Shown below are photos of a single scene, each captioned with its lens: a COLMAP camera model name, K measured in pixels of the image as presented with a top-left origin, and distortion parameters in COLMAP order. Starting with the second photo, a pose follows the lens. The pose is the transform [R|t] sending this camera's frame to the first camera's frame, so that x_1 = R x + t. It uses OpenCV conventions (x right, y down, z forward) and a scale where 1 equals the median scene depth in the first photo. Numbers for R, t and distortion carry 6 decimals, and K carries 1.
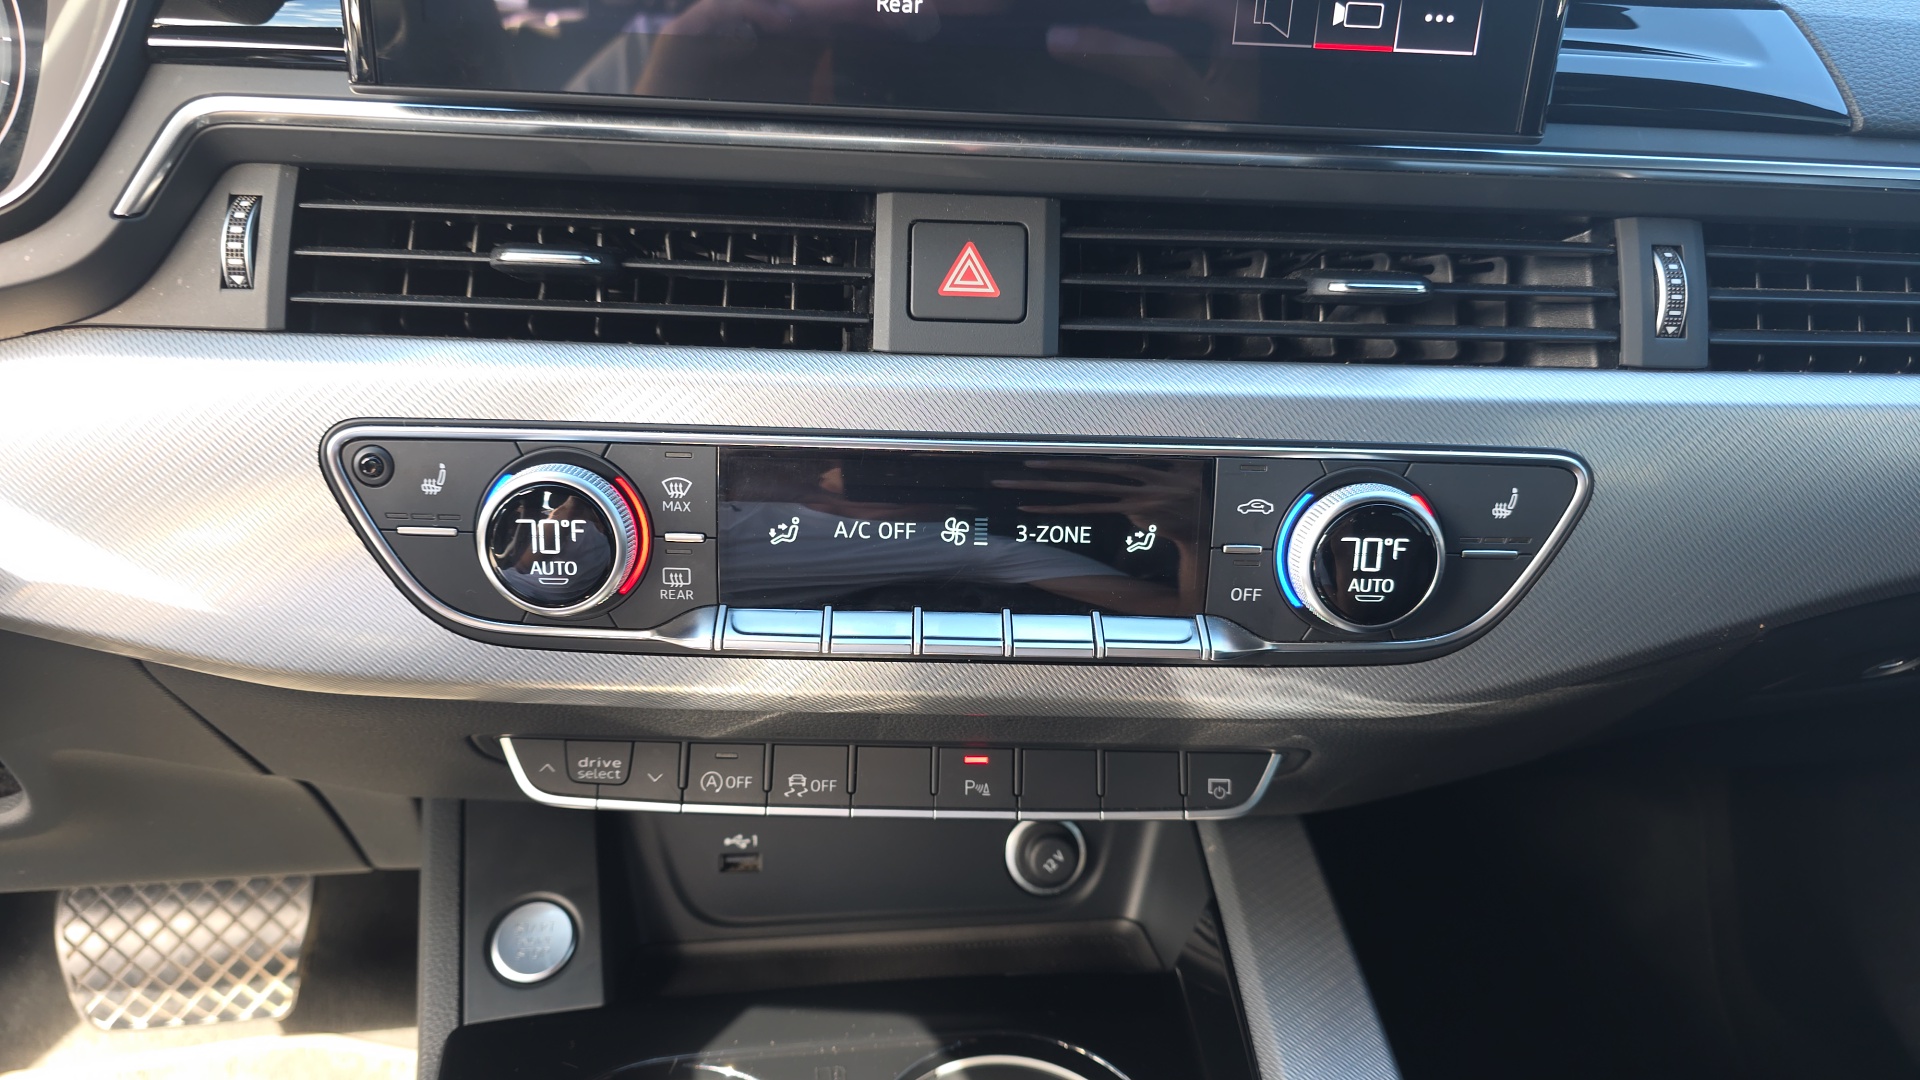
lens RADIAL K [[1340.7, 0, 942.3], [0, 1340.7, 551.3], [0, 0, 1]] dist [0.039288, -0.068749]
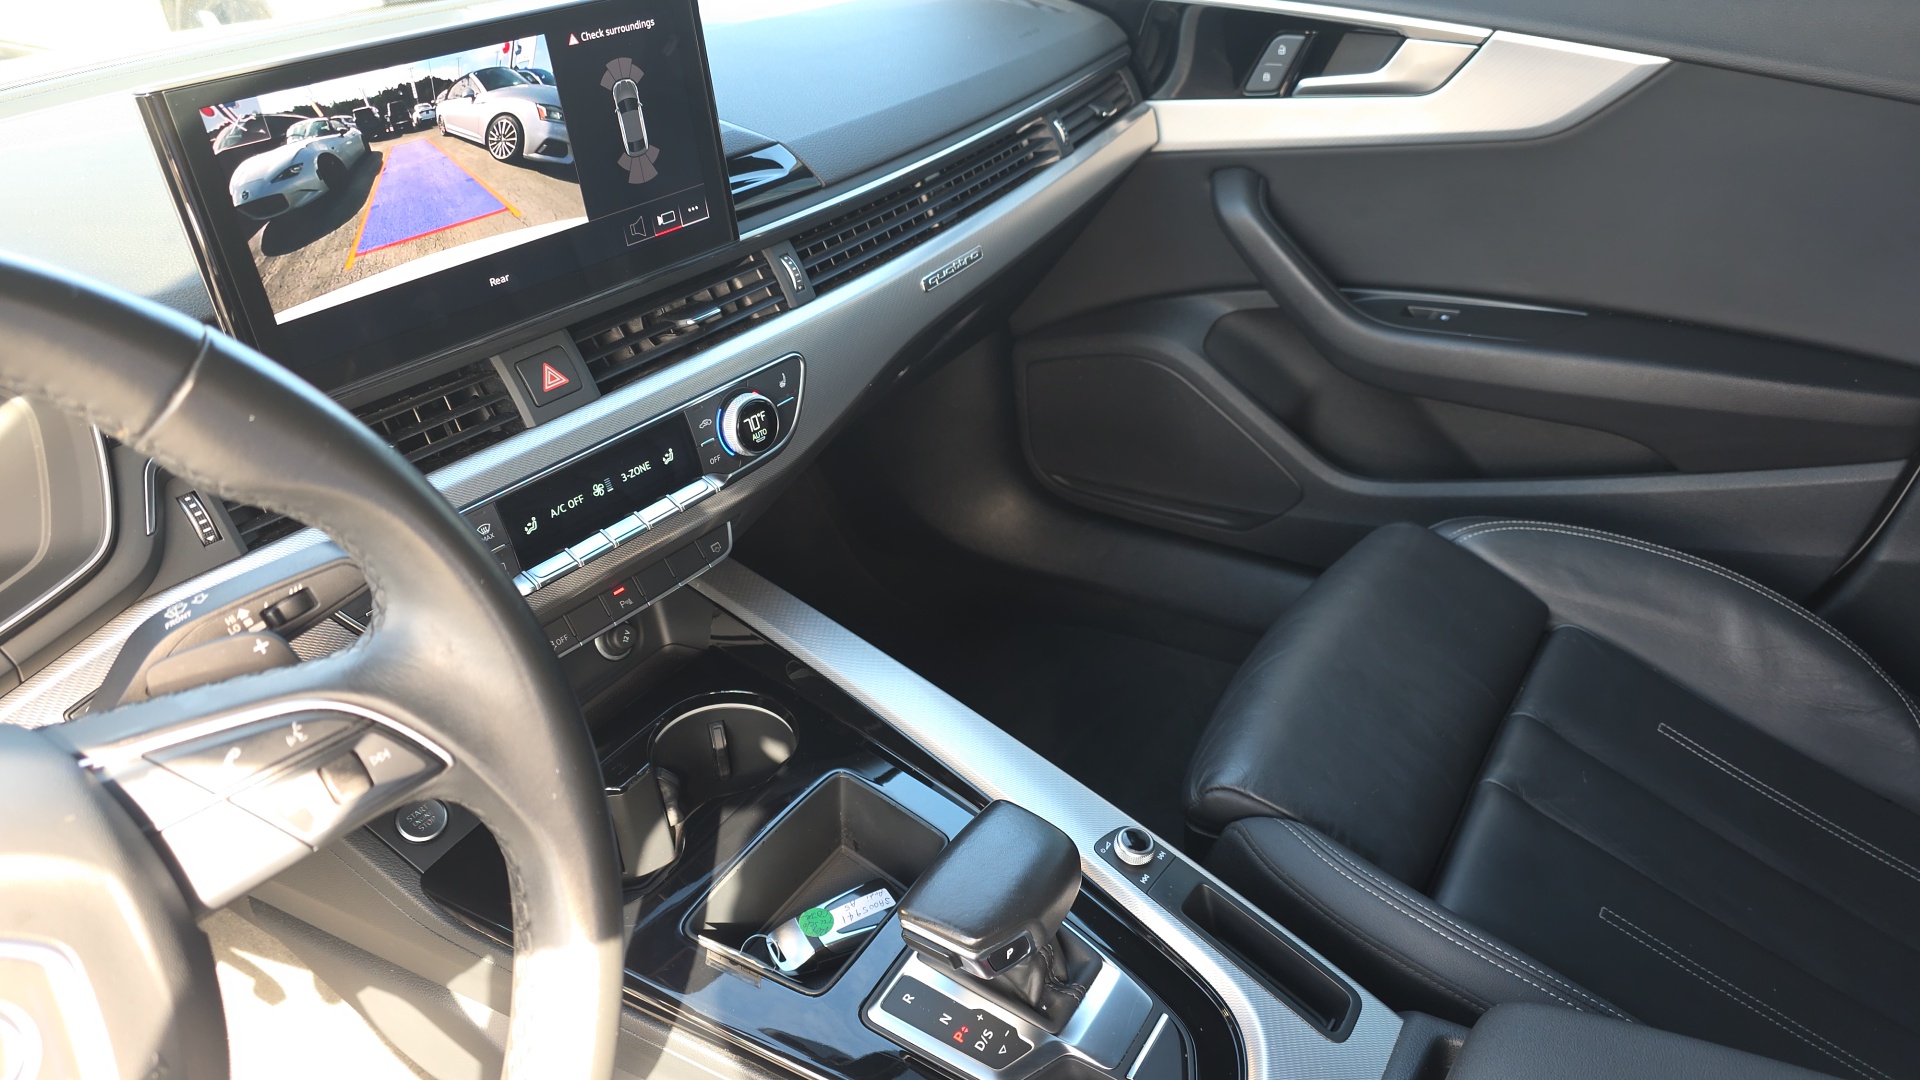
lens RADIAL K [[1291.7, 0, 969.4], [0, 1291.7, 543.6], [0, 0, 1]] dist [0.029390, -0.051693]
pose [[0.652078, -0.461198, 0.601740, -0.892753], [0.370395, 0.886319, 0.277932, -0.296387], [-0.661515, 0.041648, 0.748775, -0.945513]]
